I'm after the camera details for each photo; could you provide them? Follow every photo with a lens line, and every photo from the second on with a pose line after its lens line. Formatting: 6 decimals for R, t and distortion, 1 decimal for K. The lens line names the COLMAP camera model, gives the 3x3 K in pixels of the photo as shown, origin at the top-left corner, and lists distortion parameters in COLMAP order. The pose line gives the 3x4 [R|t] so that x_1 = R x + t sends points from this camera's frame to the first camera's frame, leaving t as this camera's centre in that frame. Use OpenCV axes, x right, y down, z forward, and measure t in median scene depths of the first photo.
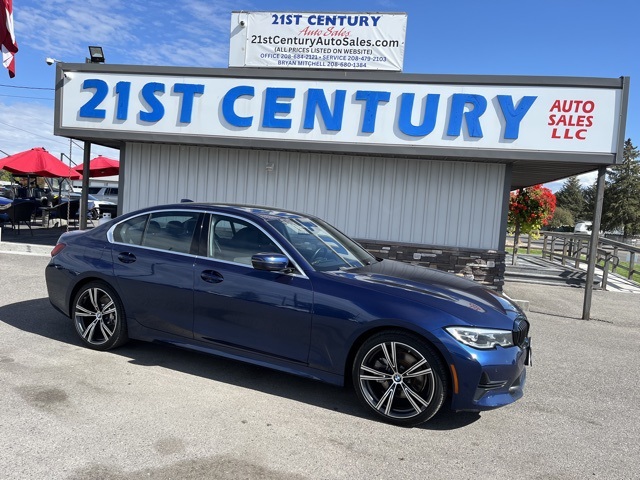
lens RADIAL K [[485.9, 0, 316.4], [0, 485.9, 238.9], [0, 0, 1]] dist [0.066138, -0.093328]
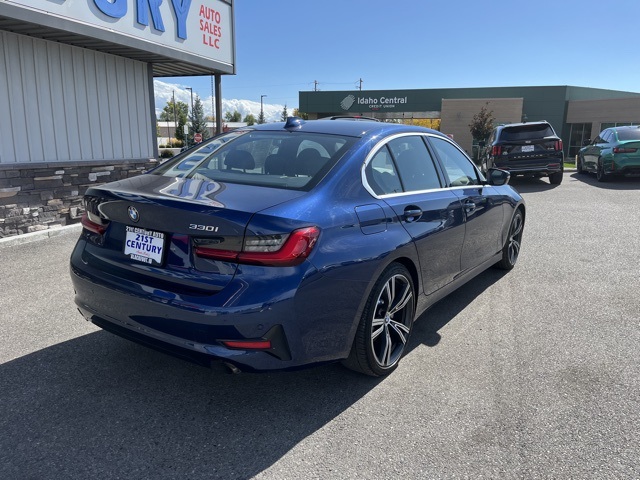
lens RADIAL K [[485.9, 0, 321.8], [0, 485.9, 245.3], [0, 0, 1]] dist [0.066138, -0.093328]
pose [[0.164730, -0.274773, 0.947293, -0.592367], [0.056482, 0.961465, 0.269062, -0.058934], [-0.984720, 0.009182, 0.173902, 0.572863]]
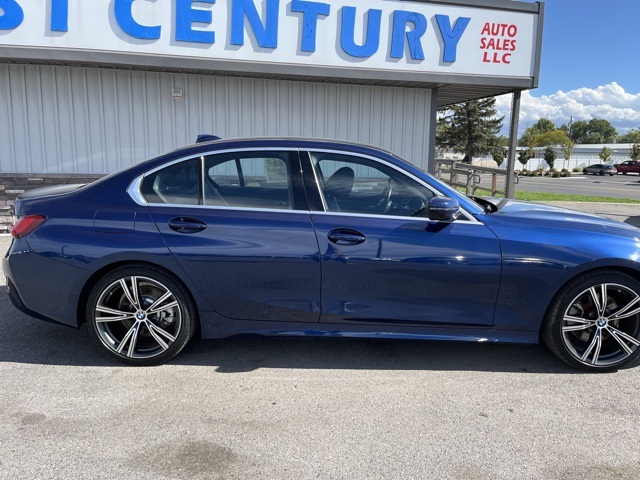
lens RADIAL K [[485.9, 0, 322.4], [0, 485.9, 236.6], [0, 0, 1]] dist [0.066138, -0.093328]
pose [[0.907540, -0.125153, 0.400884, -0.278062], [0.074096, 0.987306, 0.140489, -0.014757], [-0.413378, -0.097795, 0.905293, 0.180083]]
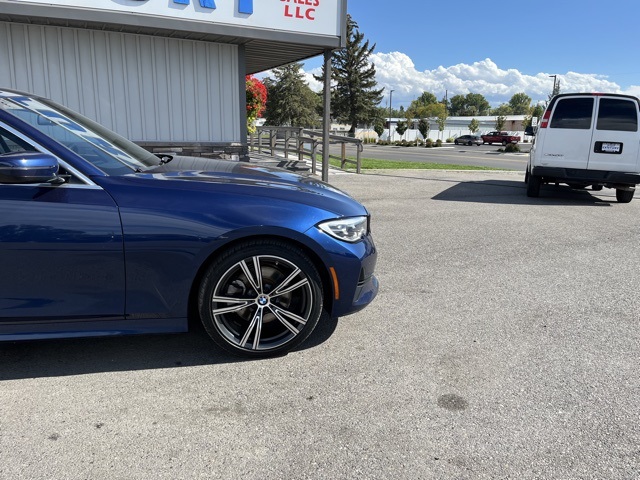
lens RADIAL K [[485.9, 0, 326.5], [0, 485.9, 236.2], [0, 0, 1]] dist [0.066138, -0.093328]
pose [[0.797938, -0.183903, 0.574000, -0.076147], [0.072638, 0.974716, 0.211312, 0.013989], [-0.598347, -0.126920, 0.791121, 0.151805]]
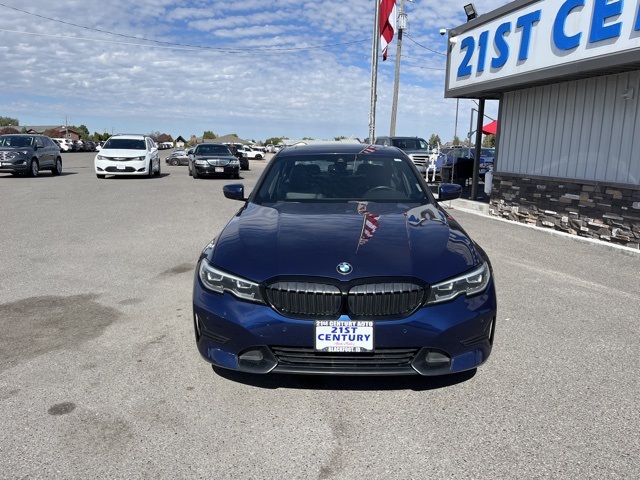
lens RADIAL K [[484.1, 0, 321.2], [0, 484.1, 241.8], [0, 0, 1]] dist [0.021983, -0.044295]
pose [[0.398589, 0.109697, -0.910545, 0.486780], [-0.043313, 0.993965, 0.100787, 0.020699], [0.916106, -0.000734, 0.400935, 0.350730]]
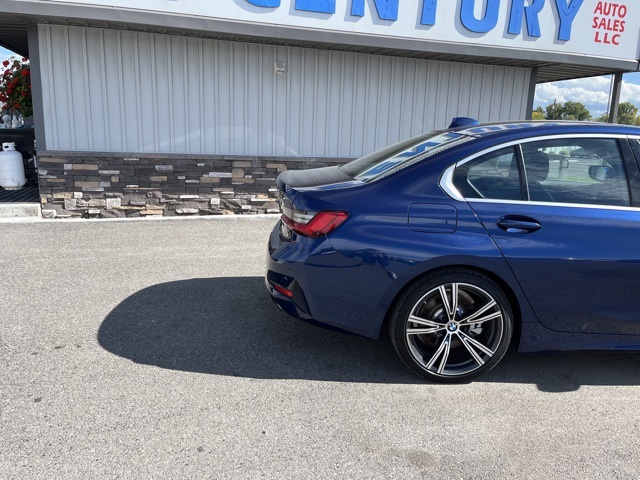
lens RADIAL K [[485.9, 0, 322.3], [0, 485.9, 236.1], [0, 0, 1]] dist [0.066138, -0.093328]
pose [[0.886634, -0.135932, 0.442044, -0.484648], [0.057467, 0.980803, 0.186339, -0.039763], [-0.458888, -0.139812, 0.877425, 0.338065]]
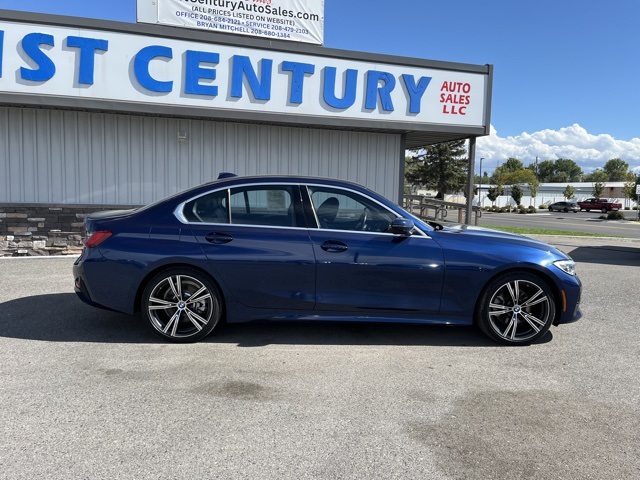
lens RADIAL K [[485.9, 0, 322.3], [0, 485.9, 236.2], [0, 0, 1]] dist [0.066138, -0.093328]
pose [[0.887590, -0.092514, 0.451249, -0.357099], [0.067507, 0.995172, 0.071244, -0.009505], [-0.455661, -0.032773, 0.889550, 0.053345]]
